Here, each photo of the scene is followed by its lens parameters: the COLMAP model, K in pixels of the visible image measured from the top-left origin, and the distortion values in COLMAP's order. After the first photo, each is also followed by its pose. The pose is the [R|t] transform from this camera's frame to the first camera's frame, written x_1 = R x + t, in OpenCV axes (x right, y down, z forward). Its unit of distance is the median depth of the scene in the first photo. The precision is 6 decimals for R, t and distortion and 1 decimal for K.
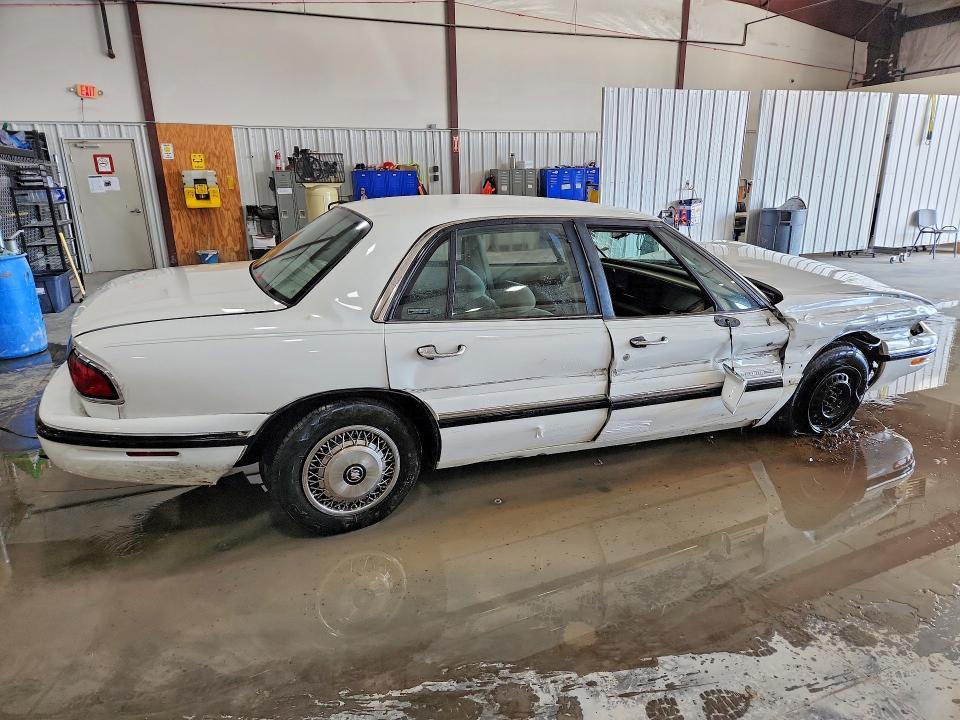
lens RADIAL K [[622.7, 0, 484.0], [0, 622.7, 357.9], [0, 0, 1]] dist [0.043975, -0.018482]
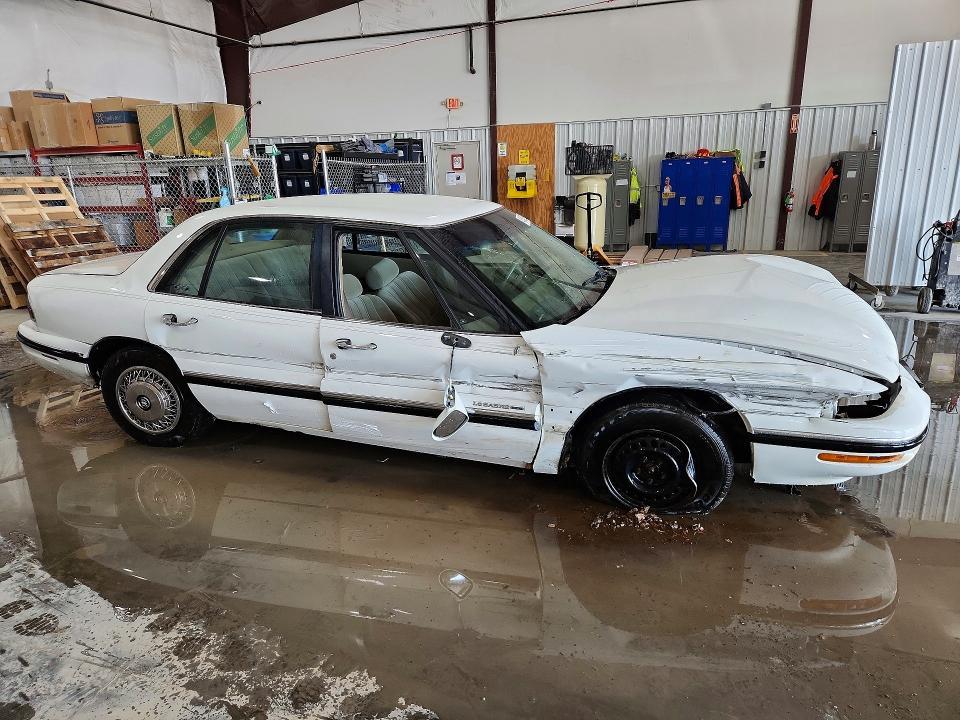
lens RADIAL K [[622.7, 0, 483.9], [0, 622.7, 362.0], [0, 0, 1]] dist [0.043975, -0.018482]
pose [[0.763171, 0.176718, -0.621564, 0.273922], [-0.160899, 0.983552, 0.082080, -0.030031], [0.625845, 0.037369, 0.779052, 0.091771]]
